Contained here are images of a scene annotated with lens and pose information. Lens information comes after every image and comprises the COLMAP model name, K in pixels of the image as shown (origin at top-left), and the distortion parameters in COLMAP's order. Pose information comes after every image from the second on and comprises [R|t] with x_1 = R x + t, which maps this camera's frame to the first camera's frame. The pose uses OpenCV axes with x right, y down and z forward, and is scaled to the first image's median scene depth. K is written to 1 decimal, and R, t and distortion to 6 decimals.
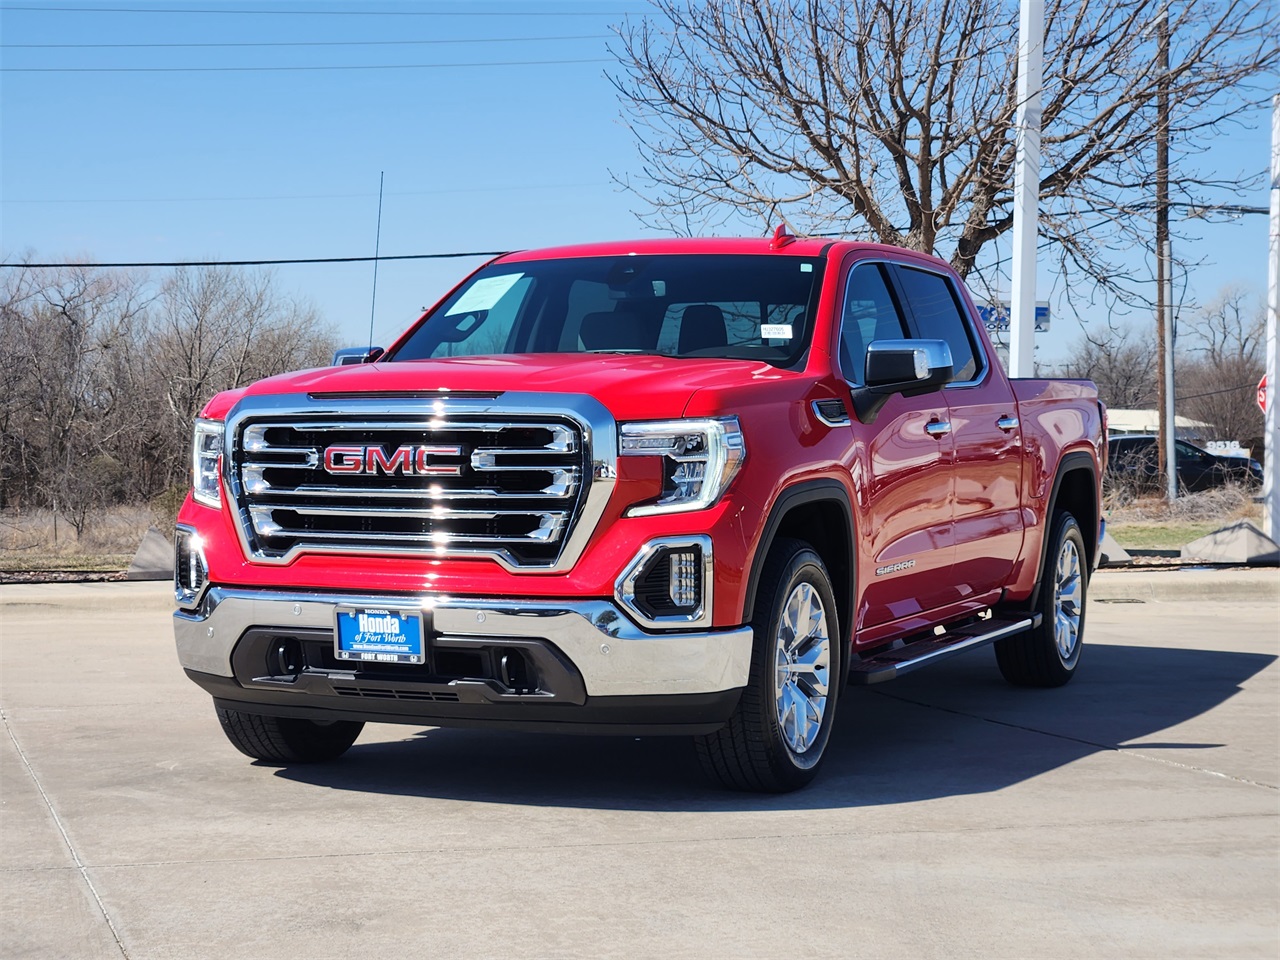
lens RADIAL K [[2459.7, 0, 632.9], [0, 2459.7, 427.5], [0, 0, 1]] dist [-0.586313, 6.390363]
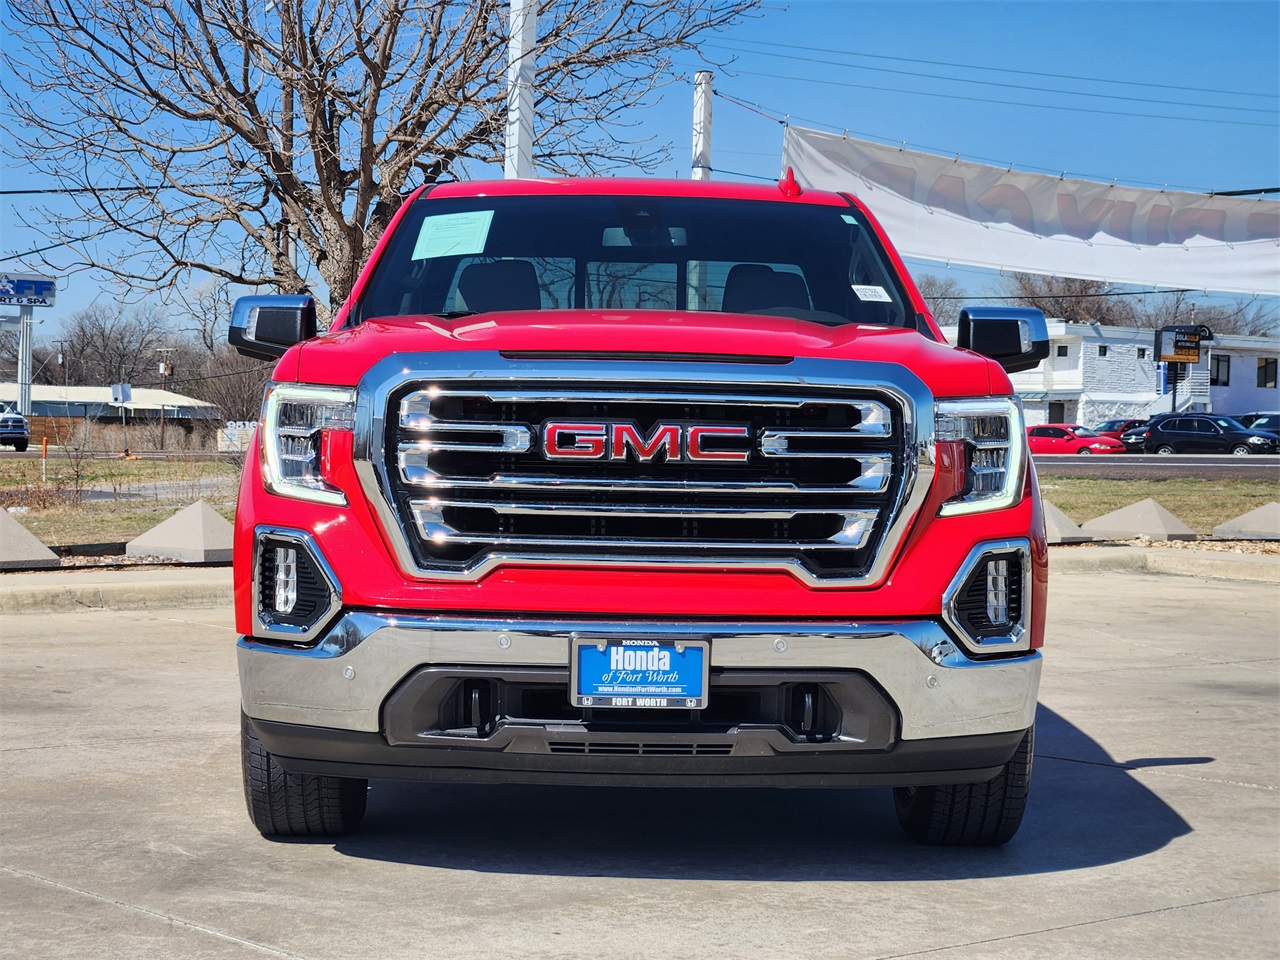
lens RADIAL K [[2459.7, 0, 632.9], [0, 2459.7, 427.5], [0, 0, 1]] dist [-0.586313, 6.390363]
pose [[0.911862, 0.013823, 0.410265, -0.417770], [-0.017414, 0.999836, 0.005017, 0.004995], [-0.410128, -0.011719, 0.911953, 0.307484]]
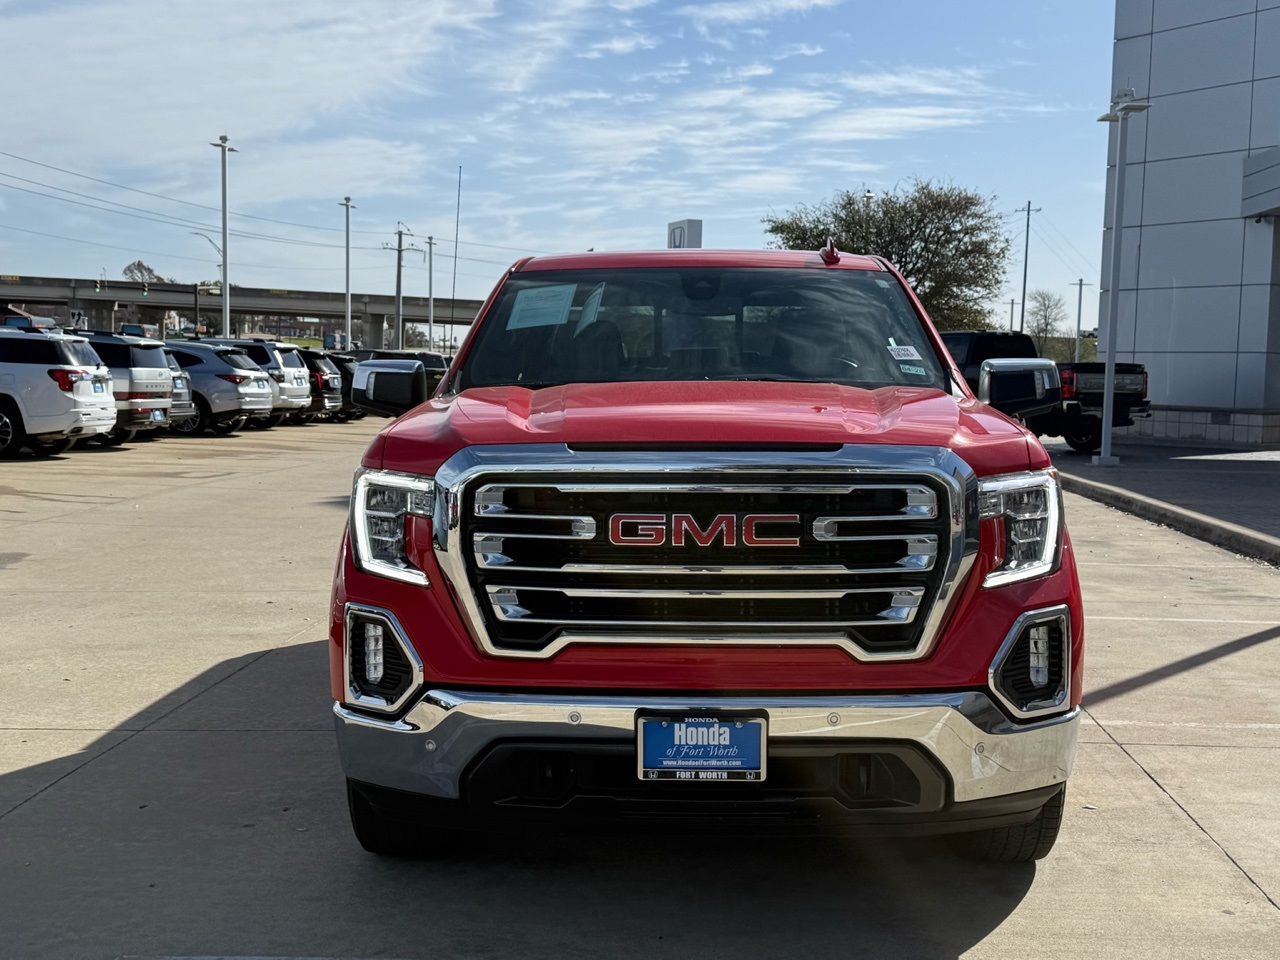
lens RADIAL K [[1608.0, 0, 645.0], [0, 1608.0, 483.2], [0, 0, 1]] dist [0.116916, -0.135828]
pose [[0.931606, -0.030899, 0.362153, -0.311732], [0.002697, 0.996940, 0.078120, -0.044148], [-0.363459, -0.071800, 0.928839, 0.514504]]
